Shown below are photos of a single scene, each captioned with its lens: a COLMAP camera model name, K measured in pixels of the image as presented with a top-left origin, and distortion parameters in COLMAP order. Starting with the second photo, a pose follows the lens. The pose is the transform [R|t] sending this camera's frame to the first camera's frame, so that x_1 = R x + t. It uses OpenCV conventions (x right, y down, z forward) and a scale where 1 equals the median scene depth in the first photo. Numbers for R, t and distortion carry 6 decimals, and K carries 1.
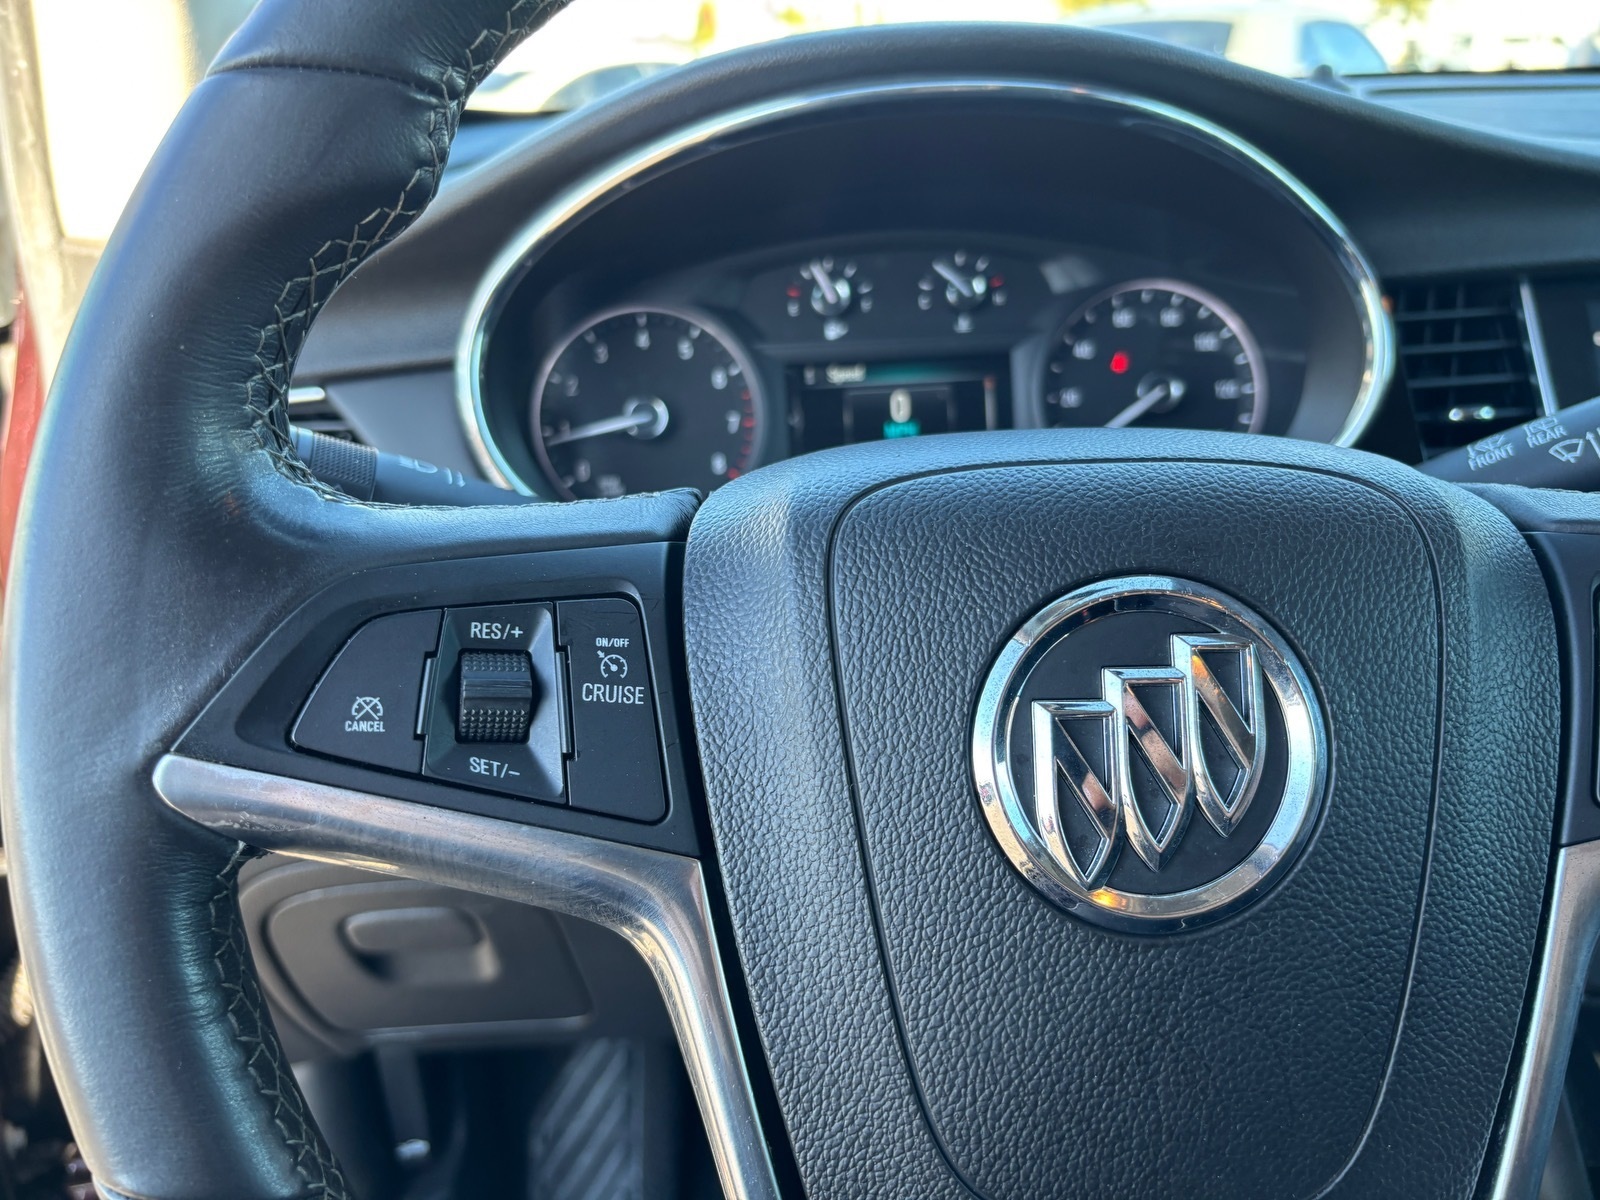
lens RADIAL K [[1203.5, 0, 795.0], [0, 1203.5, 595.0], [0, 0, 1]] dist [-0.005501, -0.013818]
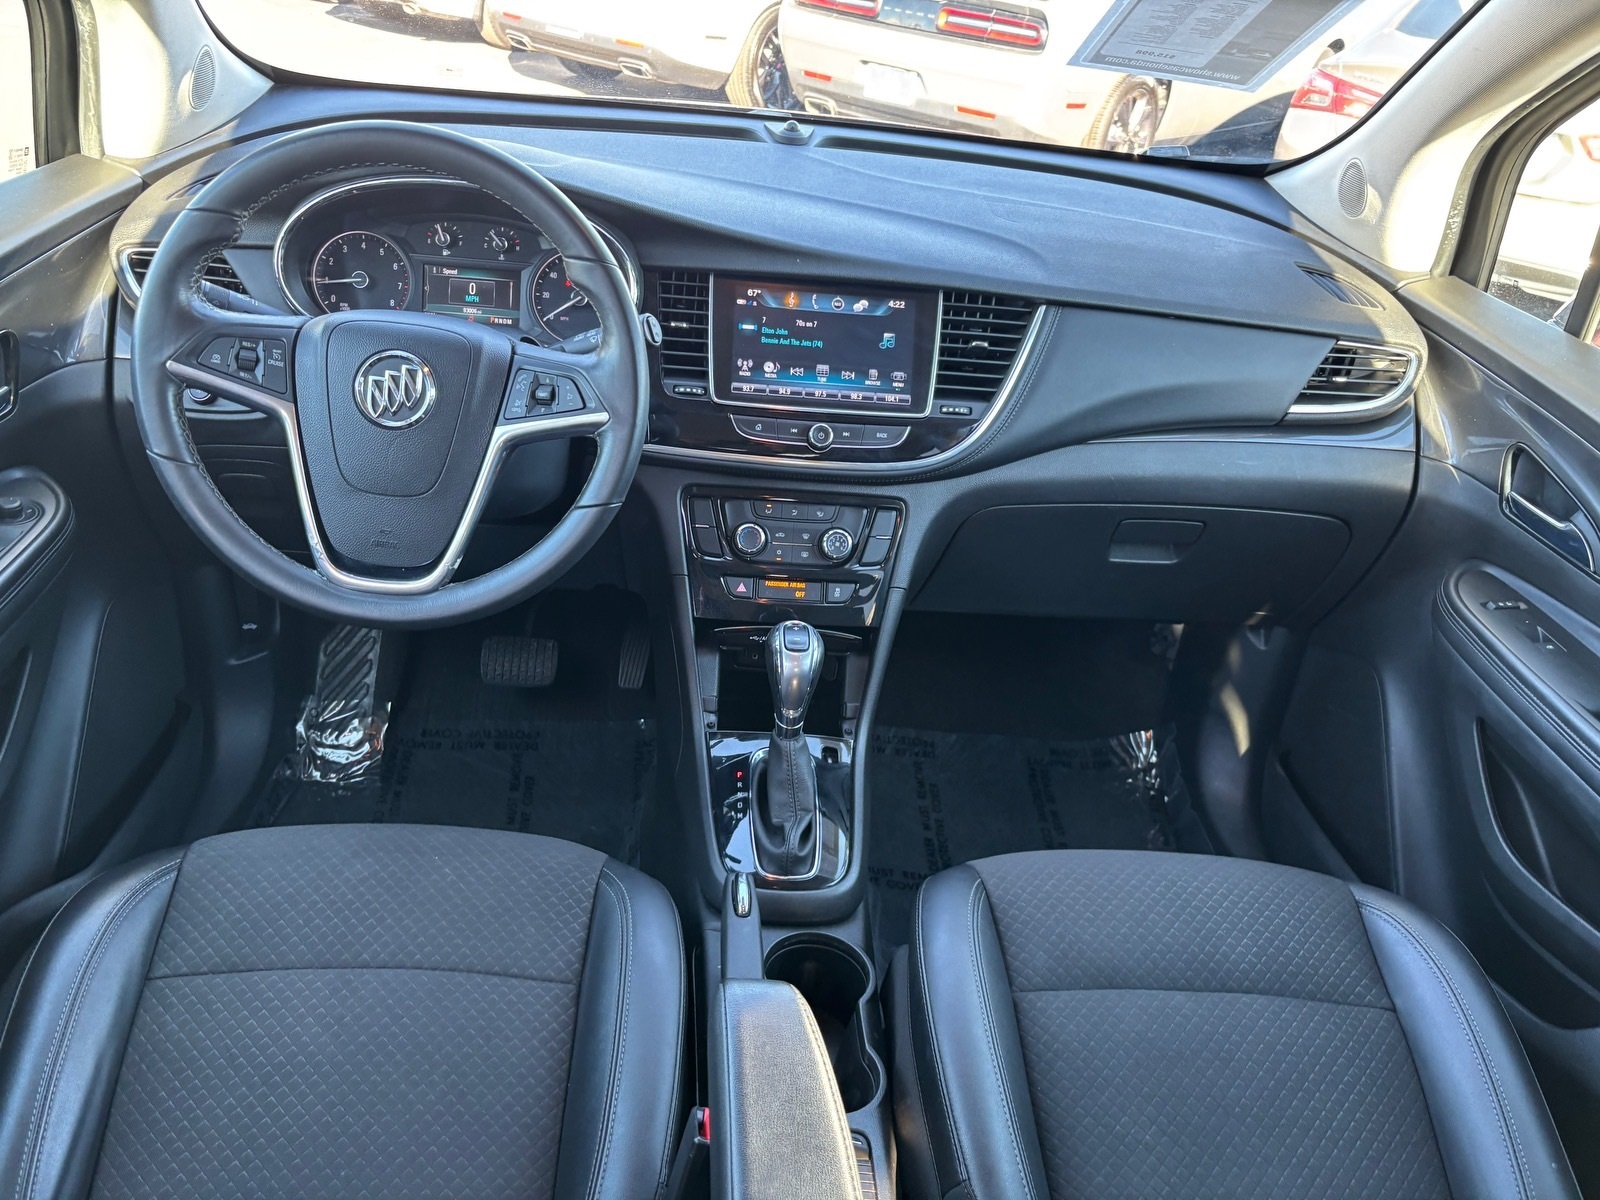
lens RADIAL K [[1189.1, 0, 800.0], [0, 1189.1, 600.0], [0, 0, 1]] dist [0.008965, -0.008472]
pose [[0.990595, 0.115731, 0.072988, 1.542500], [-0.125152, 0.981993, 0.141515, 0.080412], [-0.055296, -0.149319, 0.987242, -3.551866]]
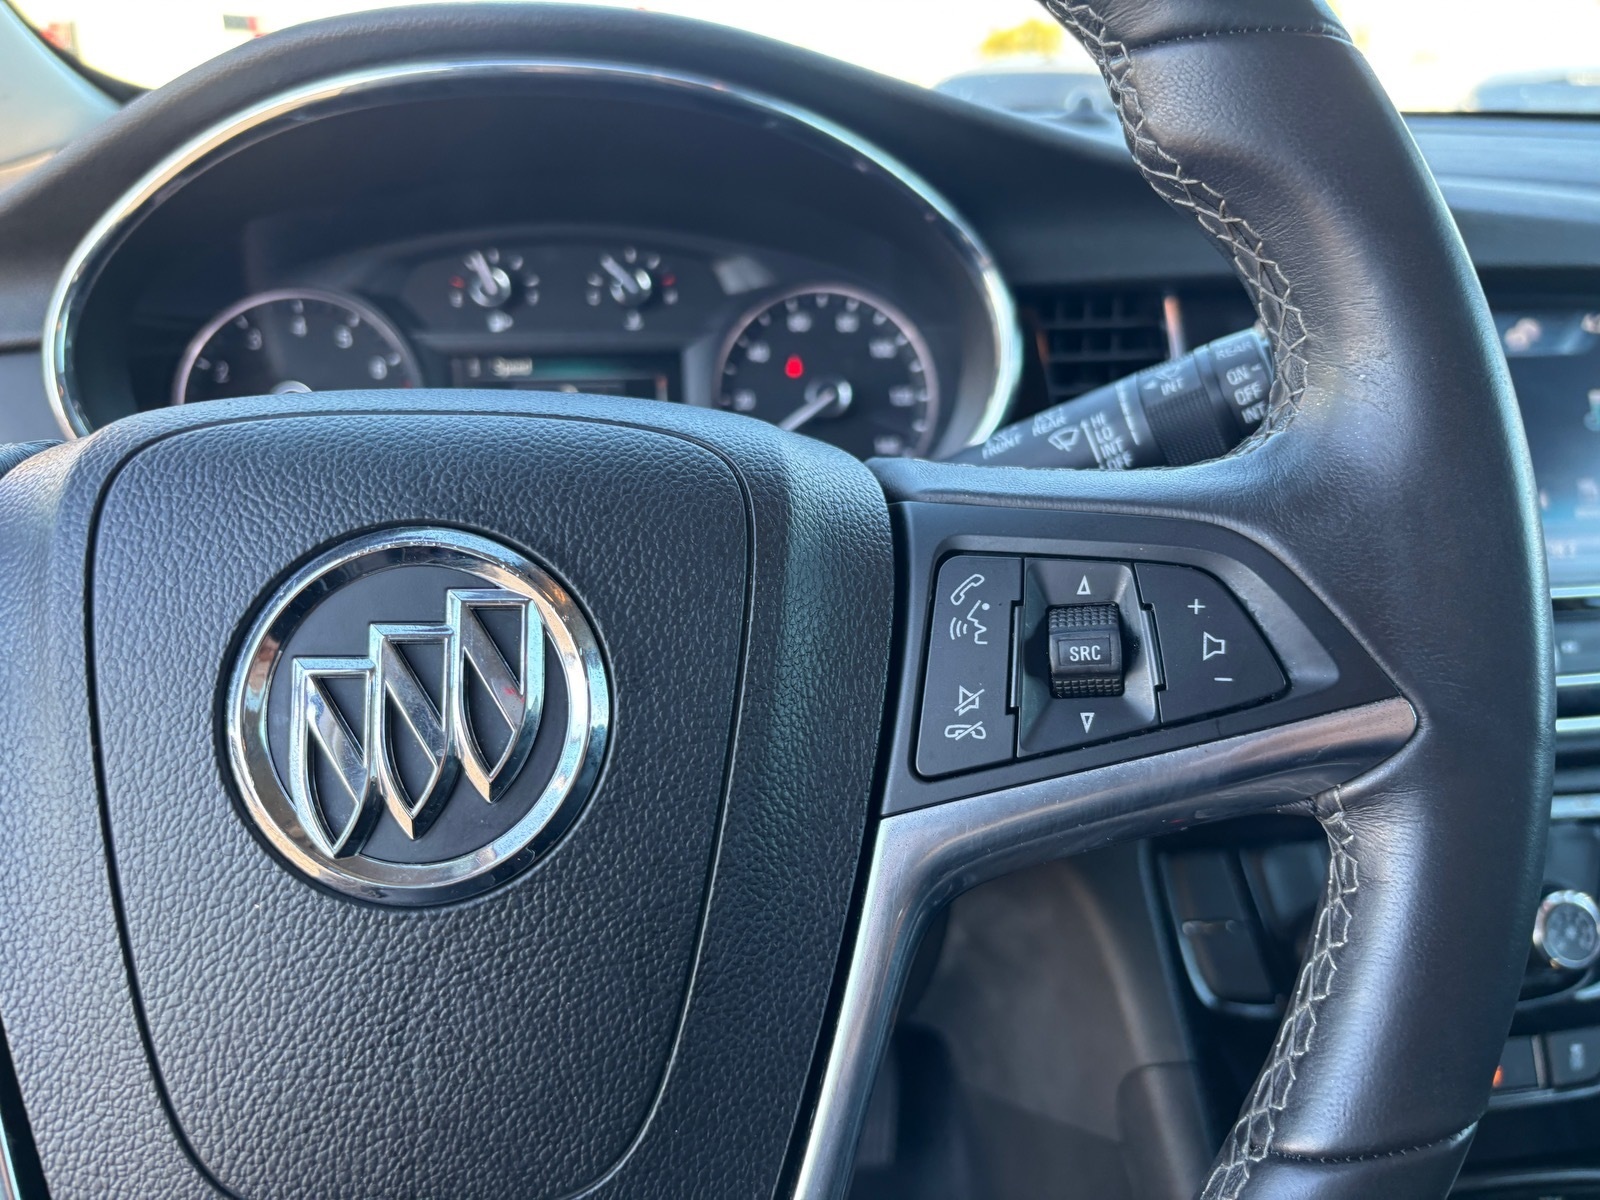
lens RADIAL K [[1202.5, 0, 820.6], [0, 1202.5, 594.1], [0, 0, 1]] dist [0.011984, -0.054341]
pose [[0.996378, 0.016447, 0.083425, 0.523572], [-0.014088, 0.999486, -0.028789, 0.059168], [-0.083856, 0.027510, 0.996098, 0.026724]]
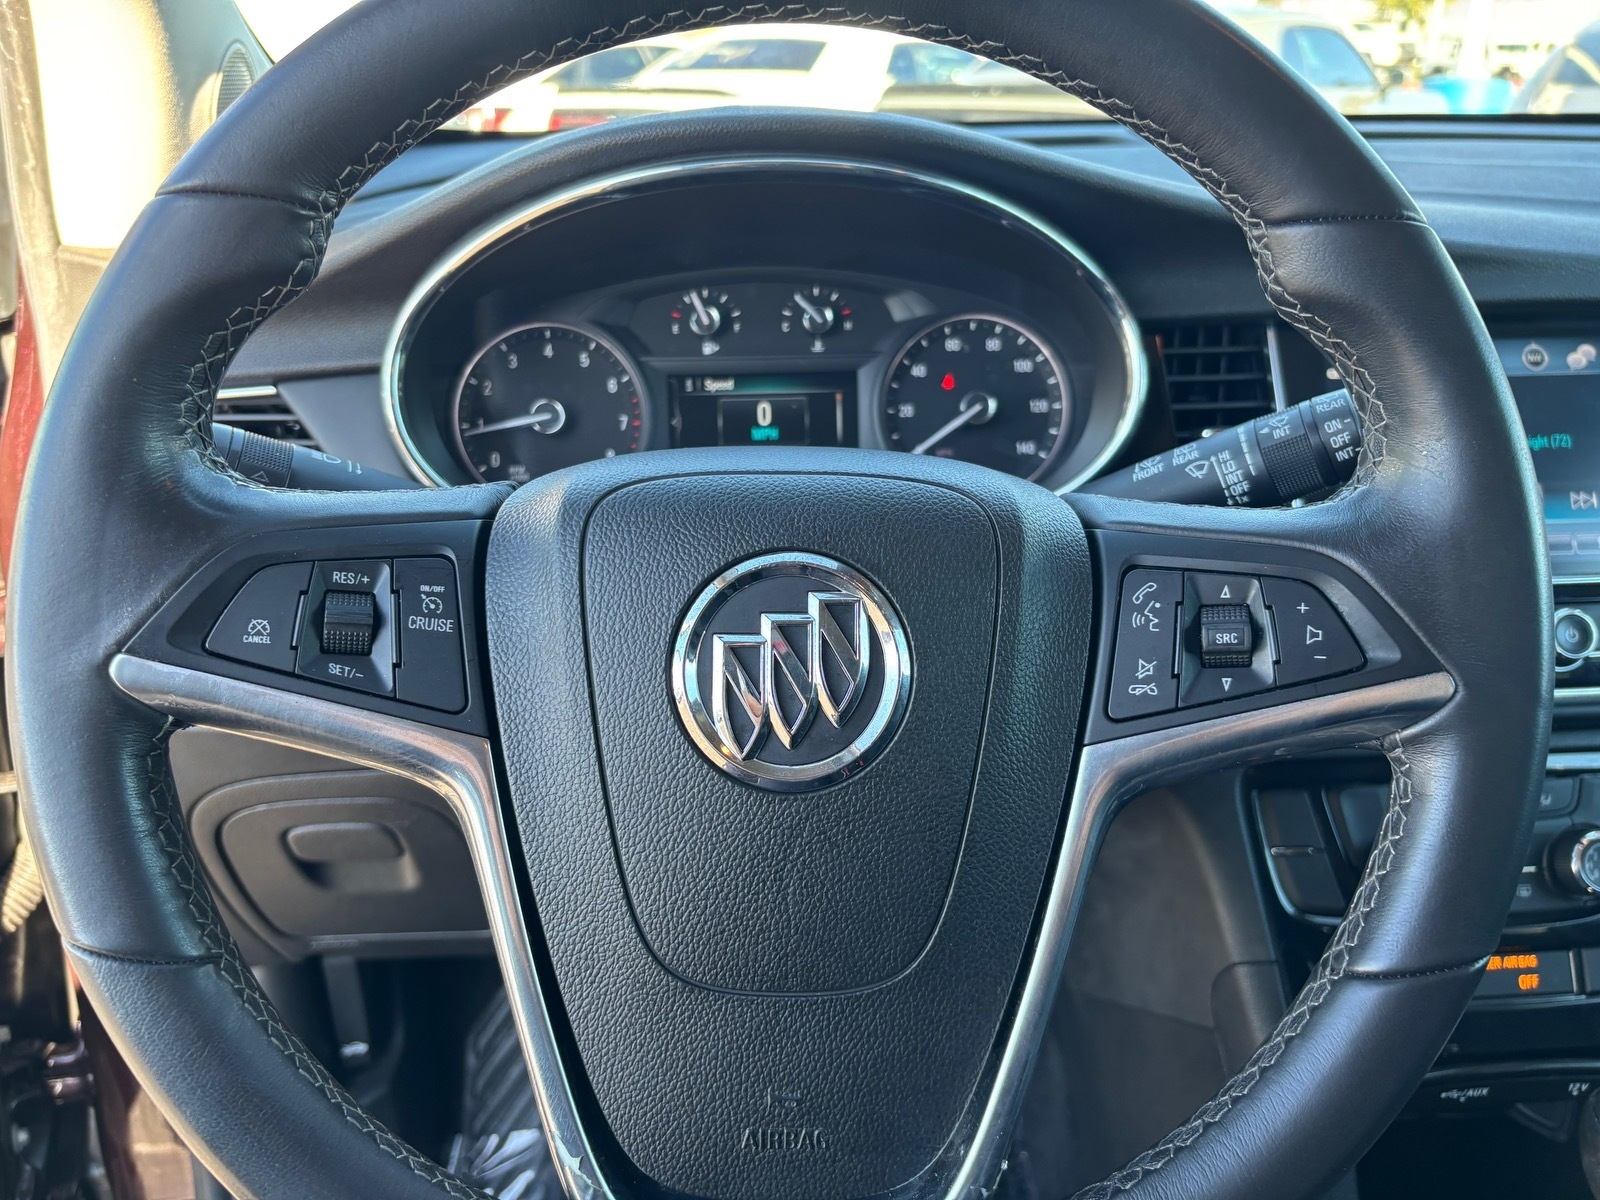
lens RADIAL K [[1192.9, 0, 803.1], [0, 1192.9, 593.0], [0, 0, 1]] dist [-0.001904, -0.010288]
pose [[0.999581, 0.025903, 0.012937, 0.285073], [-0.026057, 0.999590, 0.011871, 0.016953], [-0.012624, -0.012203, 0.999846, -0.457498]]
